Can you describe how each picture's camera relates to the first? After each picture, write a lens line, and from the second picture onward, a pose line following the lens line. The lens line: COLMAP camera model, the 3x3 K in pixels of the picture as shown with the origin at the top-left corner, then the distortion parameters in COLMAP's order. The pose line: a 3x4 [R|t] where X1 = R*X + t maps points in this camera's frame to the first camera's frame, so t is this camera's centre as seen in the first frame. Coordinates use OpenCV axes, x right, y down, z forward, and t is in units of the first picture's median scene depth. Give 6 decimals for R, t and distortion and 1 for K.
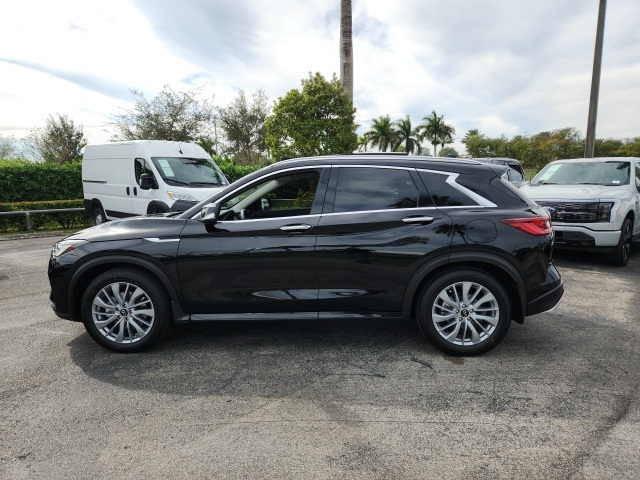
lens RADIAL K [[430.1, 0, 322.1], [0, 430.1, 242.8], [0, 0, 1]] dist [0.081745, -0.076856]
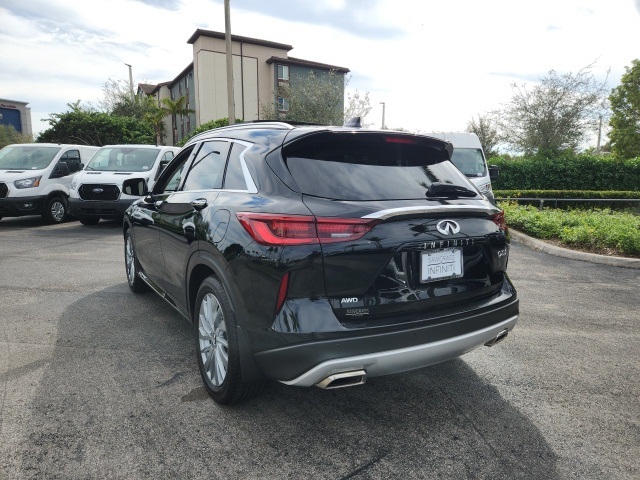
lens RADIAL K [[424.7, 0, 326.3], [0, 424.7, 242.0], [0, 0, 1]] dist [0.083399, -0.074858]
pose [[0.586544, 0.135986, -0.798419, 0.983914], [-0.130650, 0.988779, 0.072429, -0.071038], [0.799310, 0.061831, 0.597730, 0.716292]]
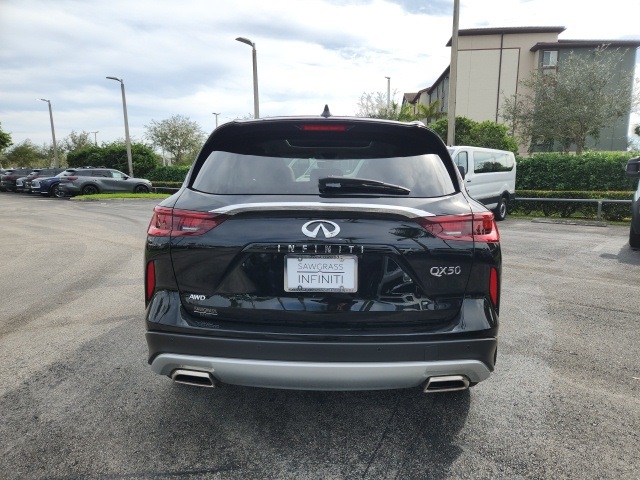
lens RADIAL K [[424.7, 0, 326.3], [0, 424.7, 242.0], [0, 0, 1]] dist [0.083399, -0.074858]
pose [[0.037505, 0.157518, -0.986804, 1.097716], [-0.144120, 0.978027, 0.150639, -0.132800], [0.988849, 0.136568, 0.059383, 1.200087]]
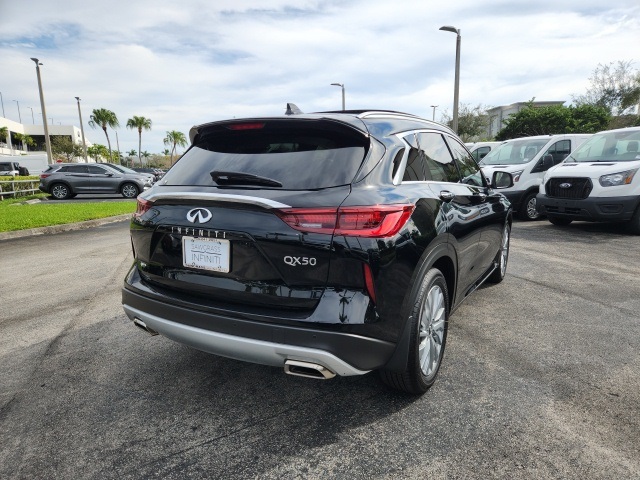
lens RADIAL K [[423.8, 0, 325.0], [0, 423.8, 246.6], [0, 0, 1]] dist [0.083013, -0.072087]
pose [[-0.454056, 0.167203, -0.875144, 1.046198], [-0.110985, 0.963969, 0.241756, -0.193226], [0.884034, 0.206899, -0.419139, 1.638639]]
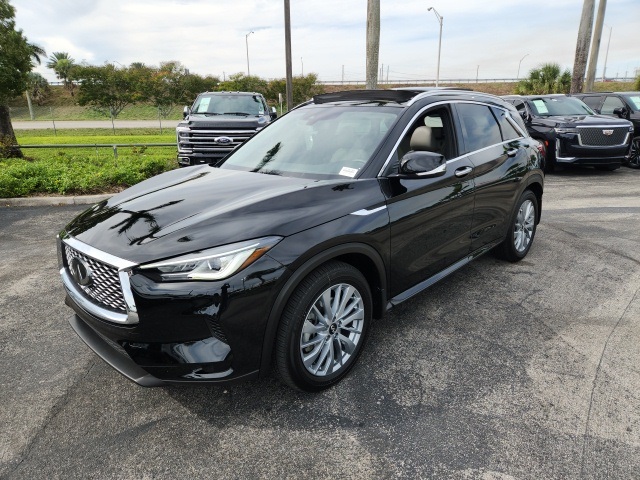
lens RADIAL K [[433.8, 0, 326.3], [0, 433.8, 240.4], [0, 0, 1]] dist [0.094447, -0.082828]
pose [[0.640298, -0.223666, 0.734841, -0.966879], [0.121664, 0.974122, 0.190485, -0.105328], [-0.758430, -0.032563, 0.650941, 0.606523]]
